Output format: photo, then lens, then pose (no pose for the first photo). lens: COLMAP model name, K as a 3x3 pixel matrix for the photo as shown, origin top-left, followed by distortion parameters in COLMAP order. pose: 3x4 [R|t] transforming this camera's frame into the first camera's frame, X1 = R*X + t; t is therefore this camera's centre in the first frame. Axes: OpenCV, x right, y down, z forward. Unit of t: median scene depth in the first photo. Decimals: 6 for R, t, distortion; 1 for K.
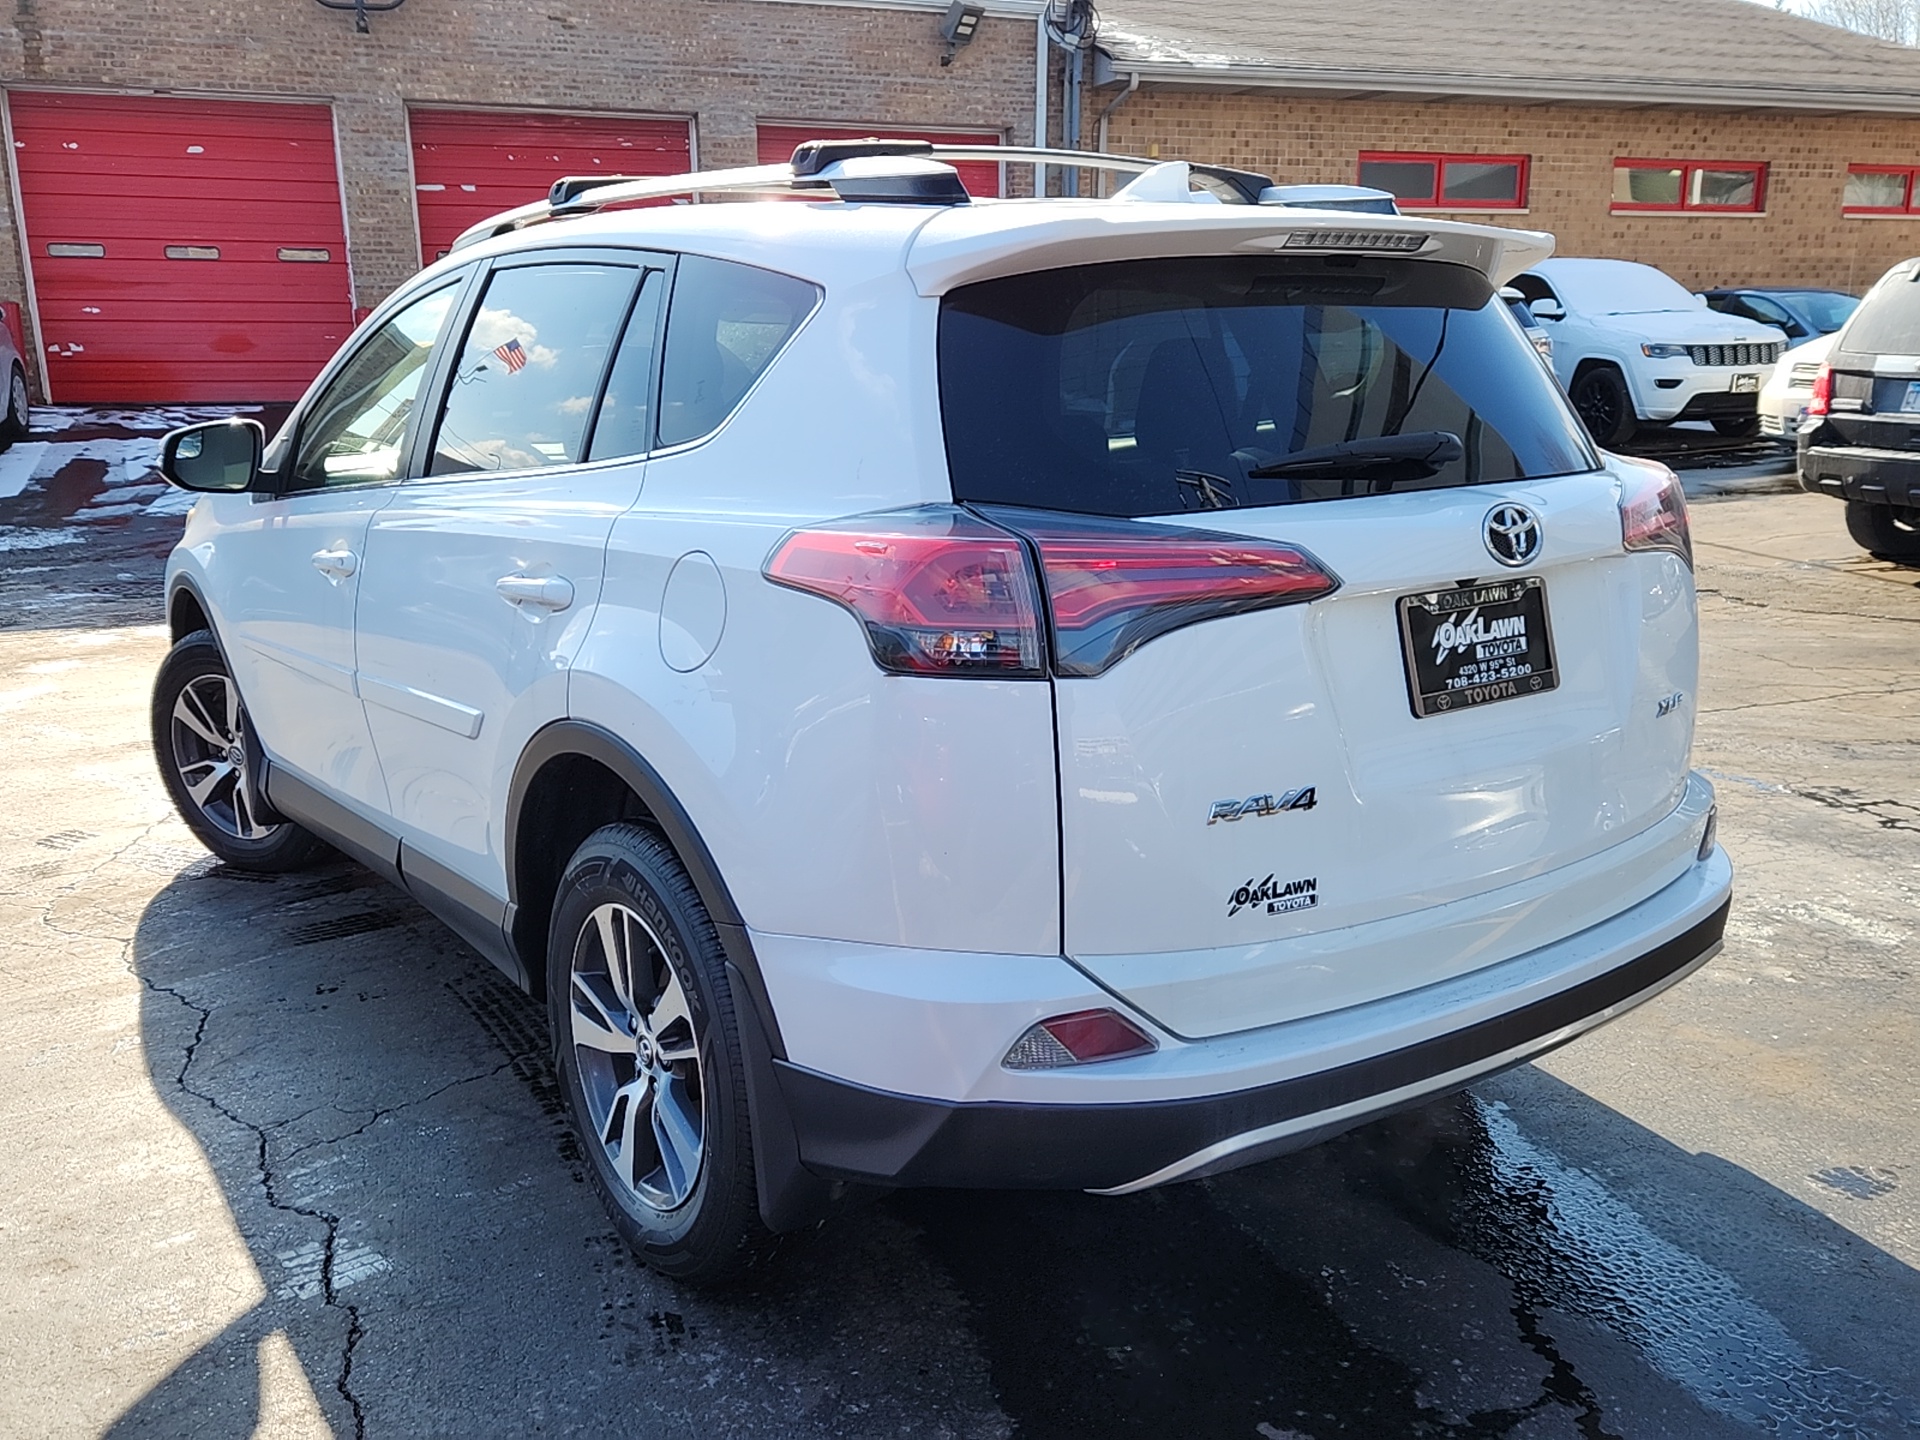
lens RADIAL K [[1624.7, 0, 993.6], [0, 1624.7, 708.2], [0, 0, 1]] dist [0.073315, -0.051400]
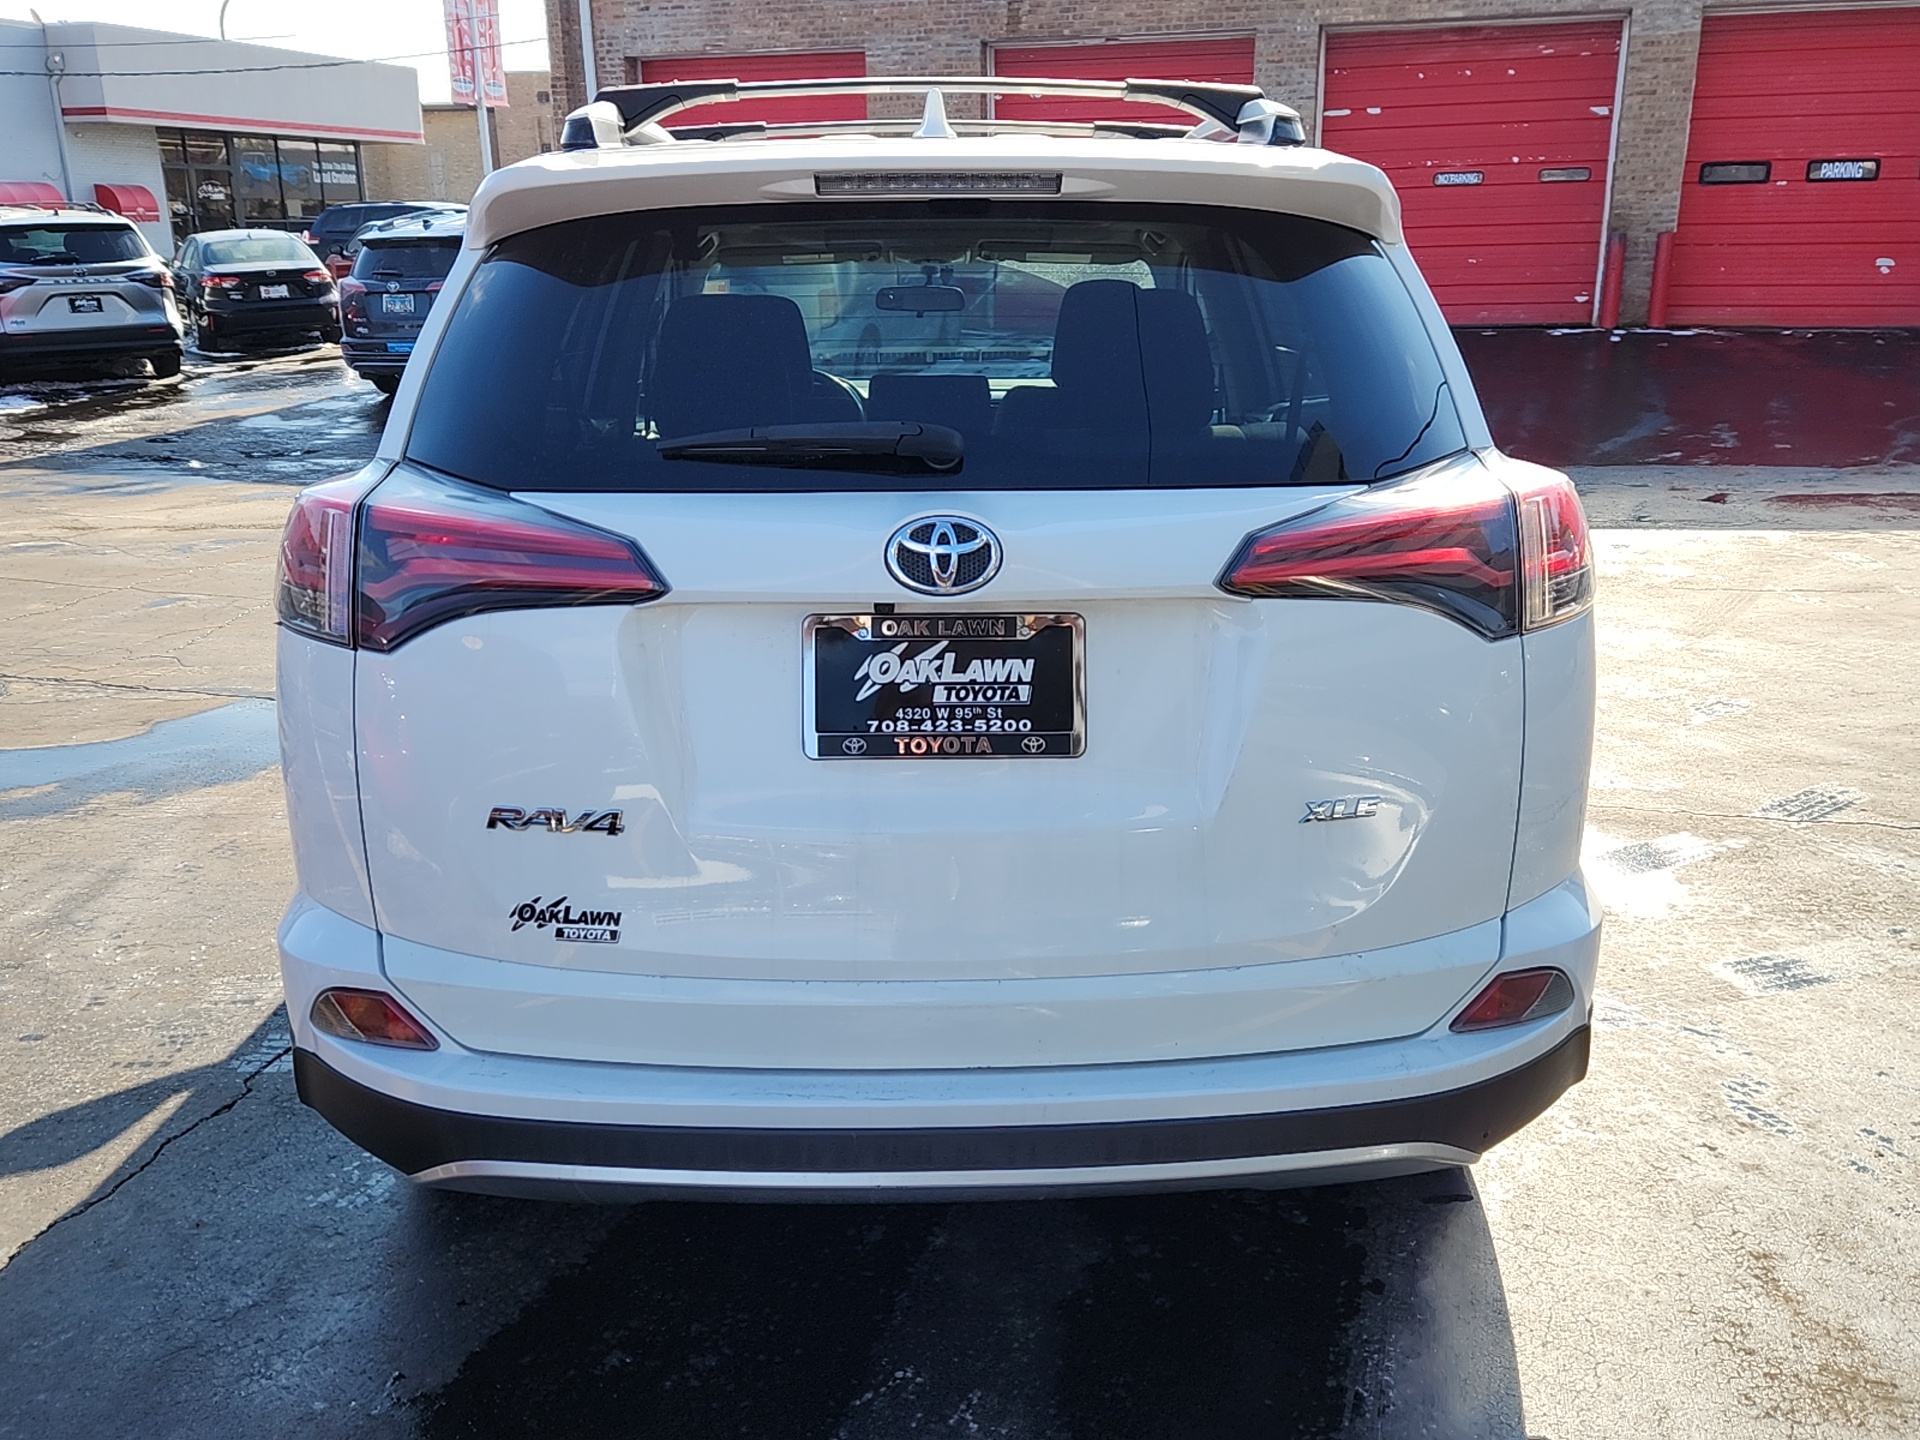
lens RADIAL K [[1624.7, 0, 951.5], [0, 1624.7, 709.8], [0, 0, 1]] dist [0.073315, -0.051400]
pose [[0.813732, 0.158252, -0.559283, 0.757558], [-0.132492, 0.987392, 0.086618, -0.097964], [0.565939, 0.003617, 0.824439, 0.335560]]
